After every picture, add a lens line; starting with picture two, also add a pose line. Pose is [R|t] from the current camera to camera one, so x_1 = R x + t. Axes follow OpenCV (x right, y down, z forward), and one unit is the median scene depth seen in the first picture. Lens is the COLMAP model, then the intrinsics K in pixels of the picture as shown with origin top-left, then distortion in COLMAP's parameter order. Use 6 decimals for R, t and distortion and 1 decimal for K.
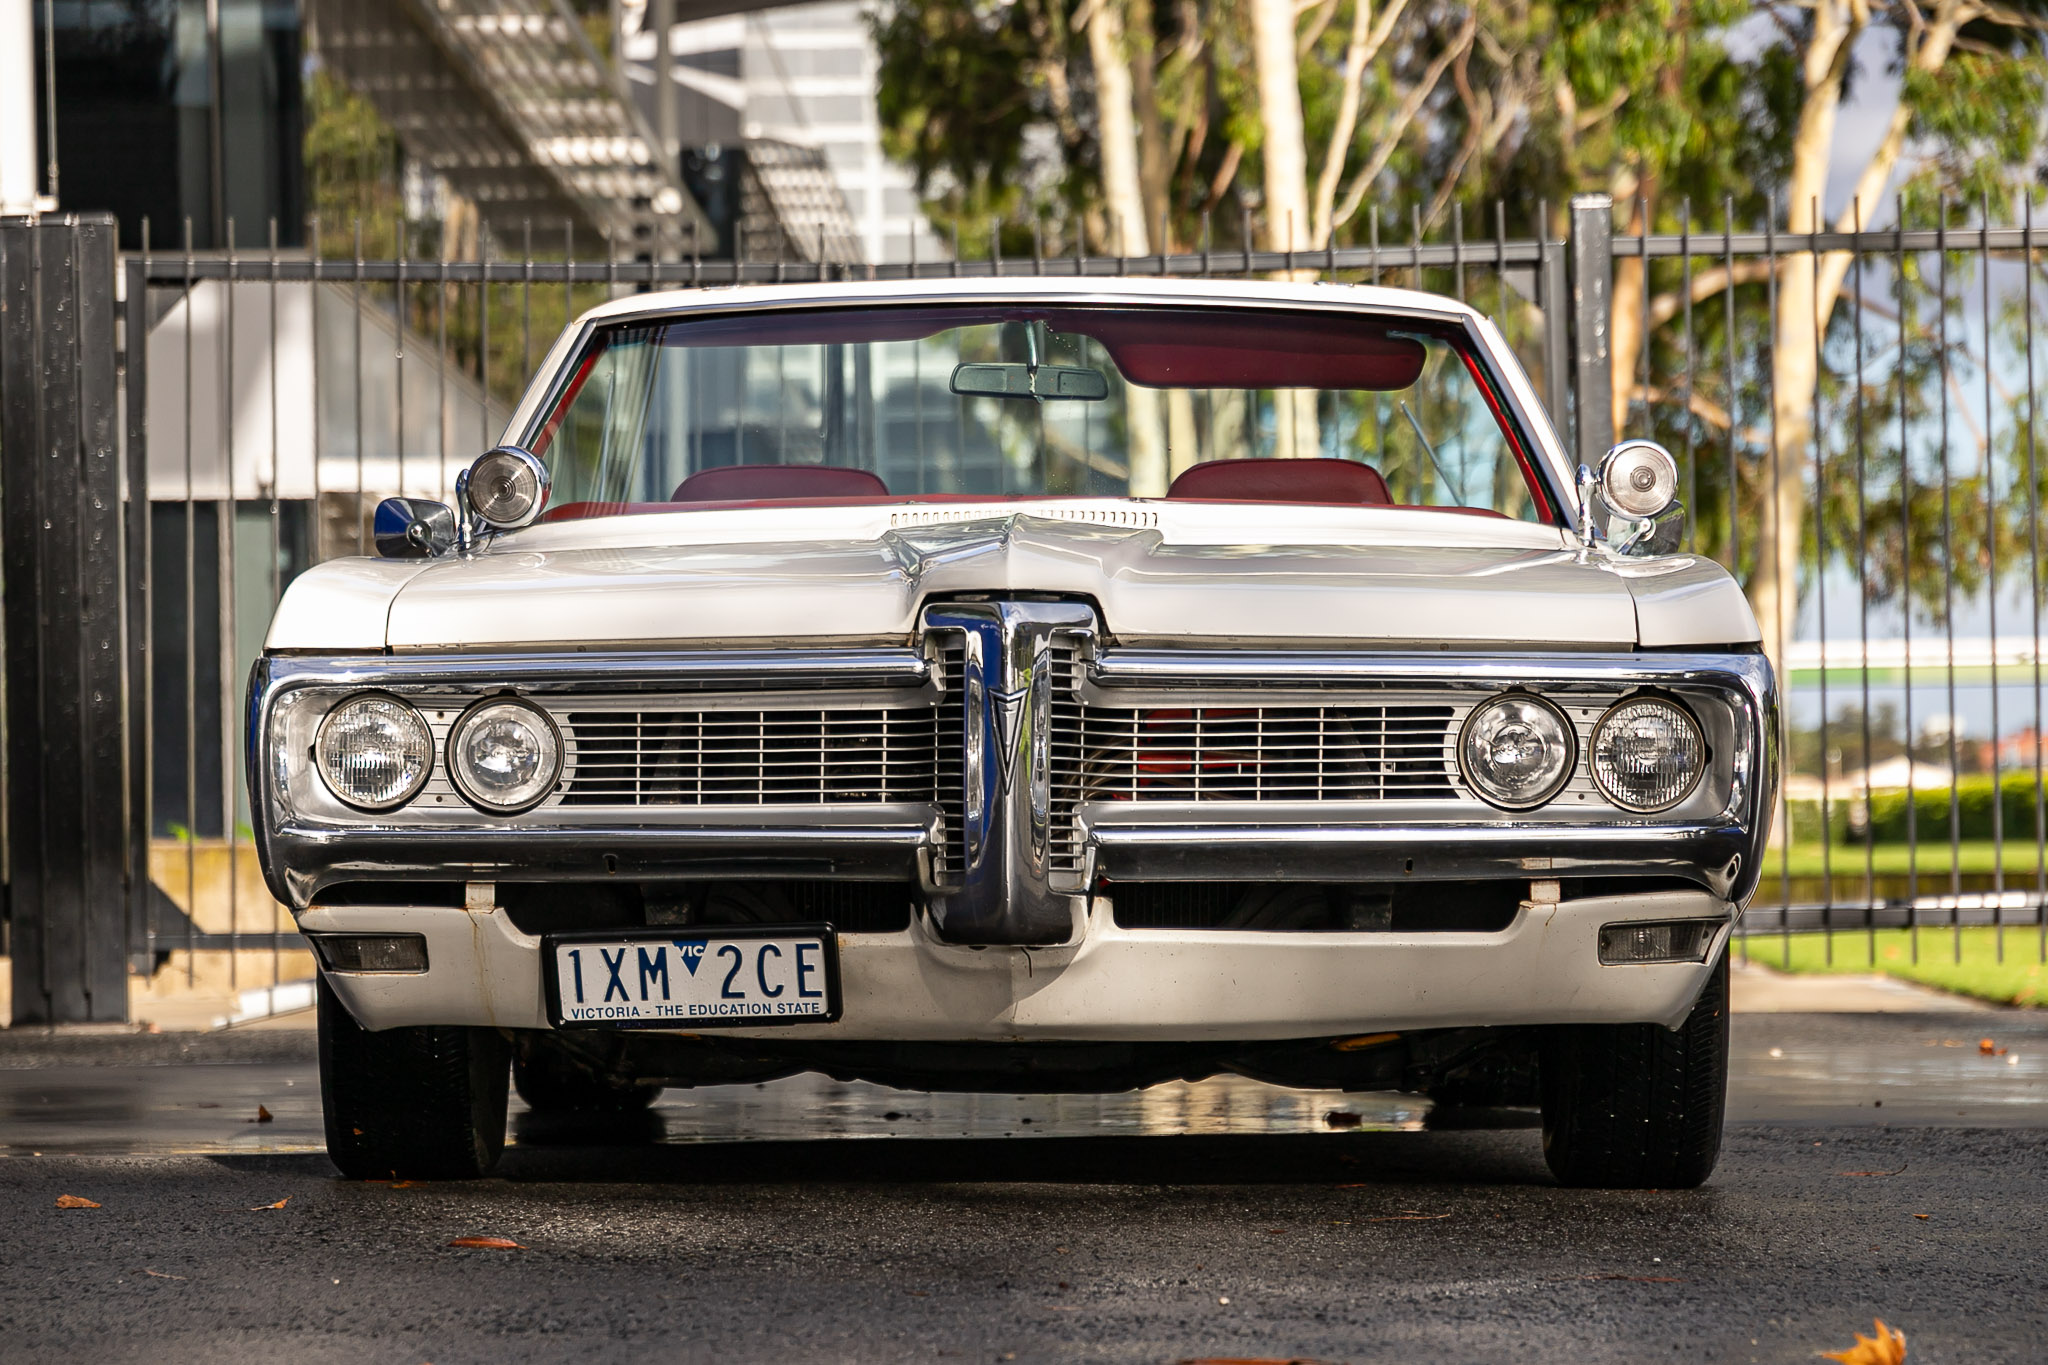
lens RADIAL K [[7332.0, 0, 1025.3], [0, 7332.0, 727.2], [0, 0, 1]] dist [0.471850, 0.421641]
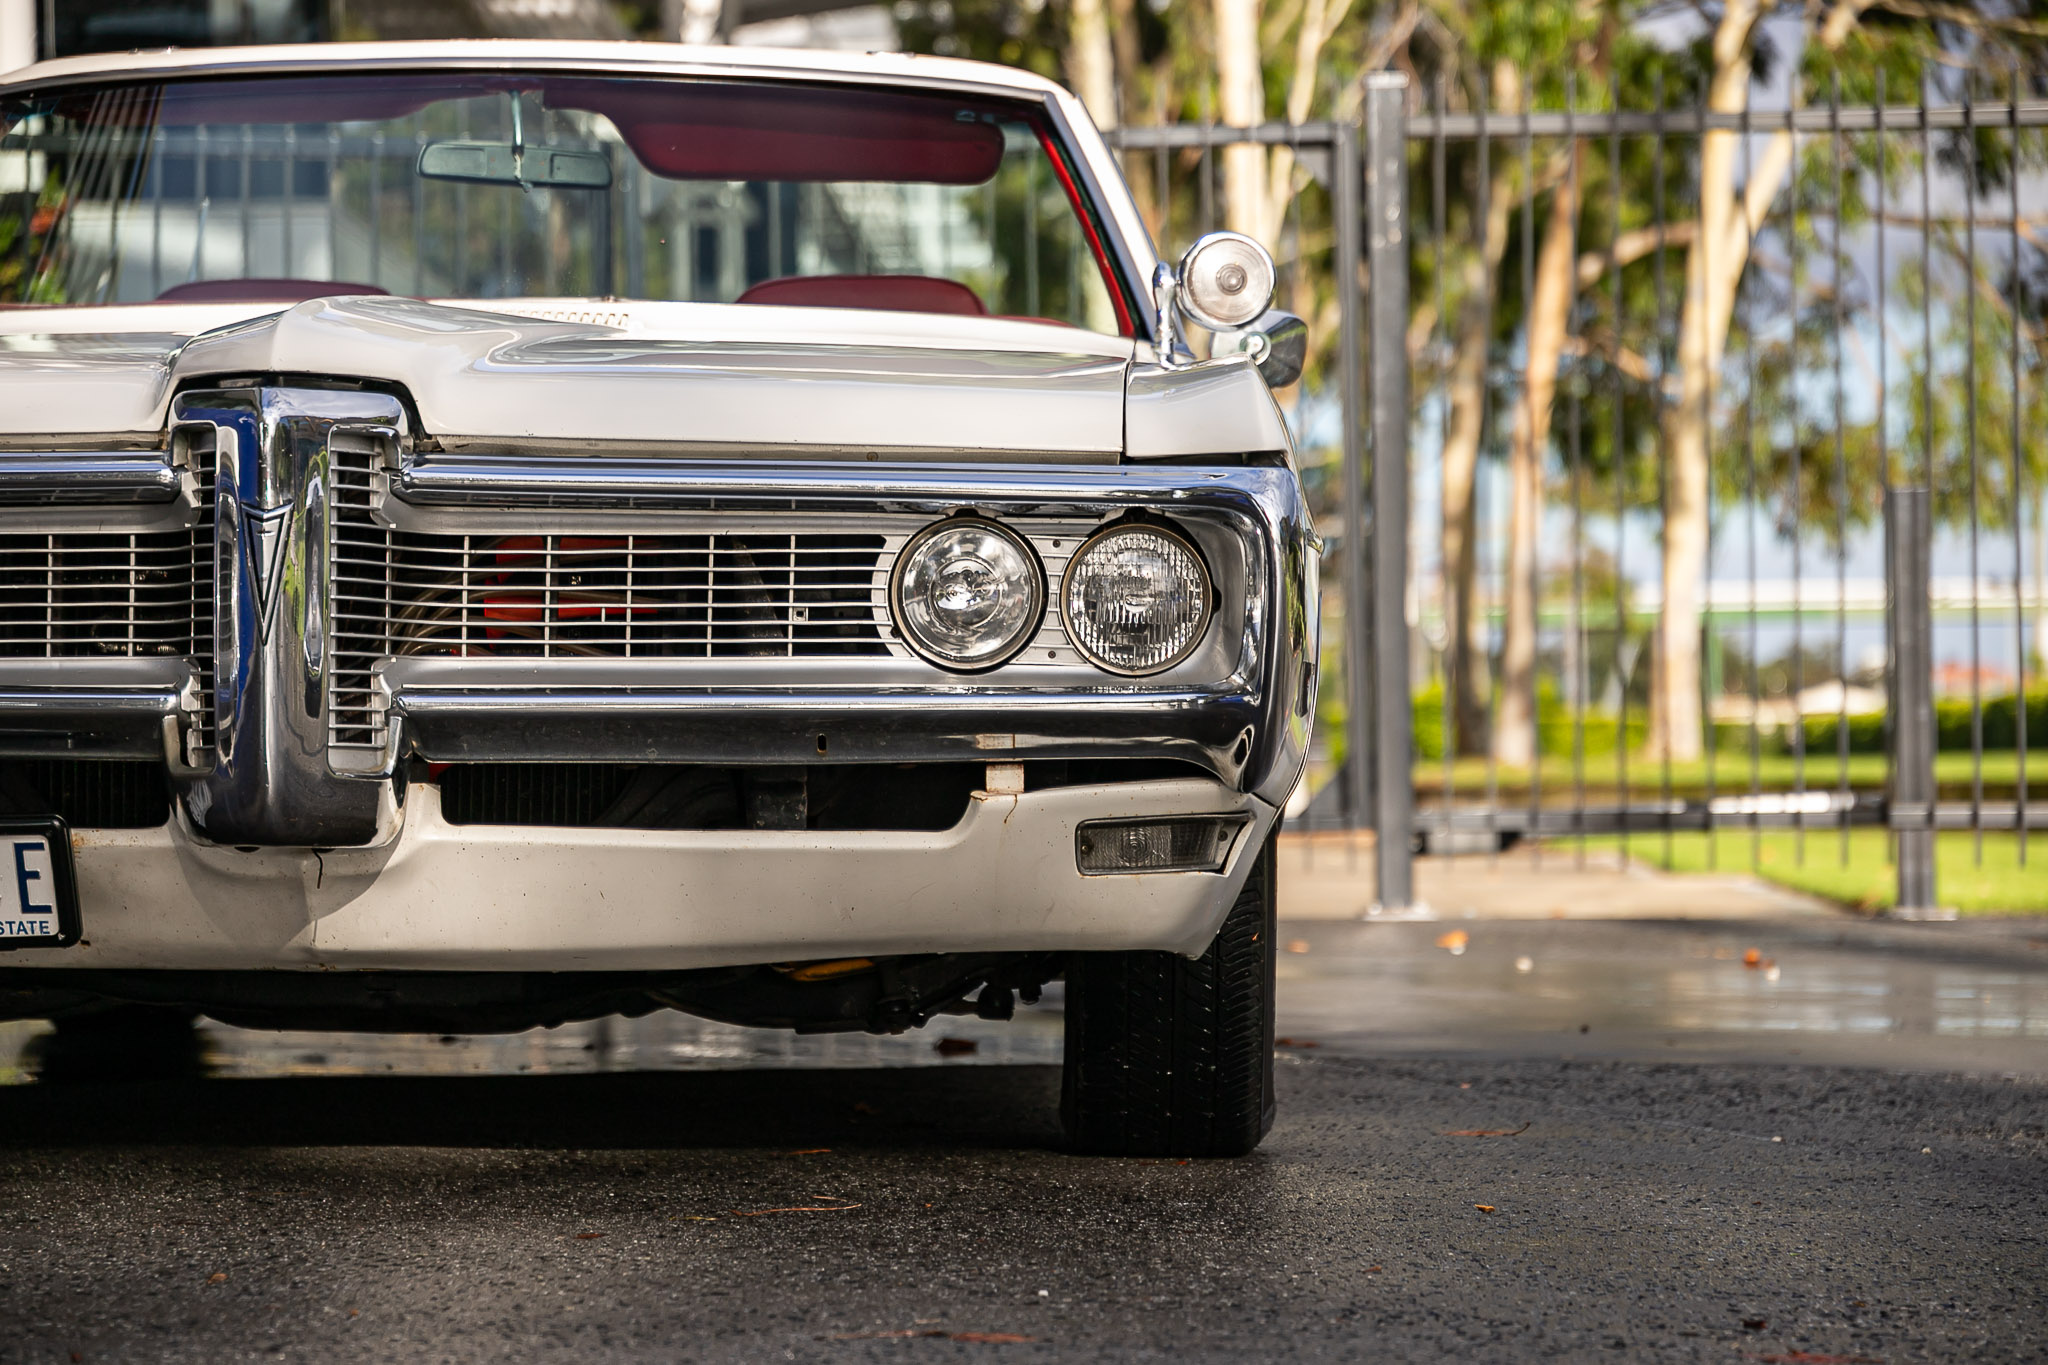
lens RADIAL K [[6117.3, 0, 977.8], [0, 6117.3, 689.6], [0, 0, 1]] dist [0.431287, 0.481527]
pose [[0.999707, 0.005891, -0.023467, 0.082742], [-0.005772, 0.999970, 0.005165, 0.009842], [0.023496, -0.005028, 0.999711, 0.364821]]
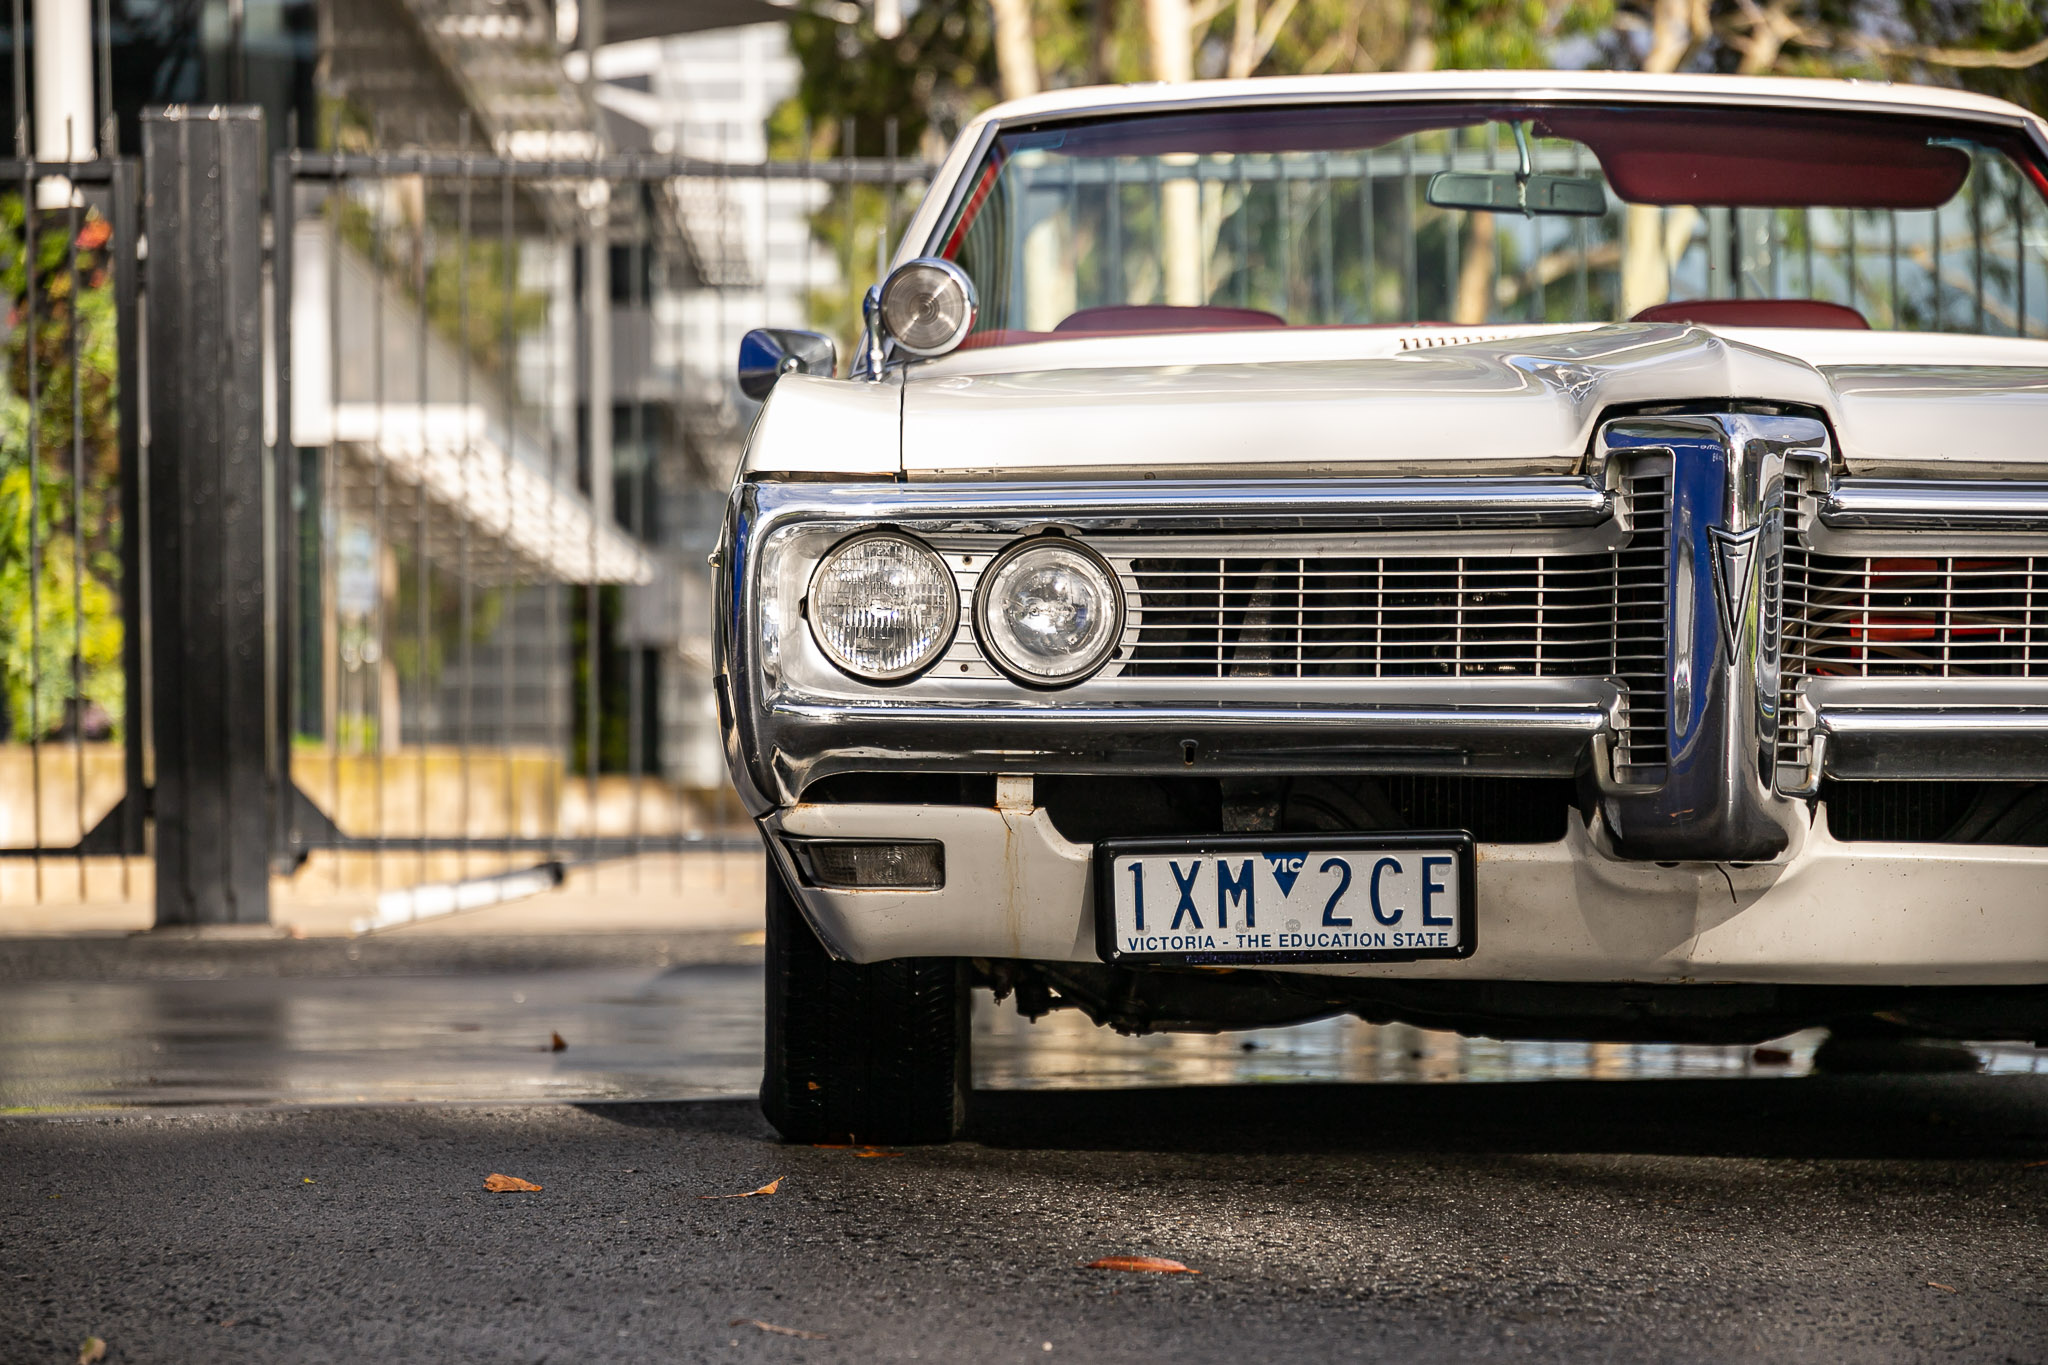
lens RADIAL K [[6005.7, 0, 1018.6], [0, 6005.7, 711.9], [0, 0, 1]] dist [0.466150, -0.584599]
pose [[0.999400, 0.007072, 0.033900, -0.095607], [-0.007302, 0.999951, 0.006662, 0.010156], [-0.033852, -0.006906, 0.999403, 0.363174]]
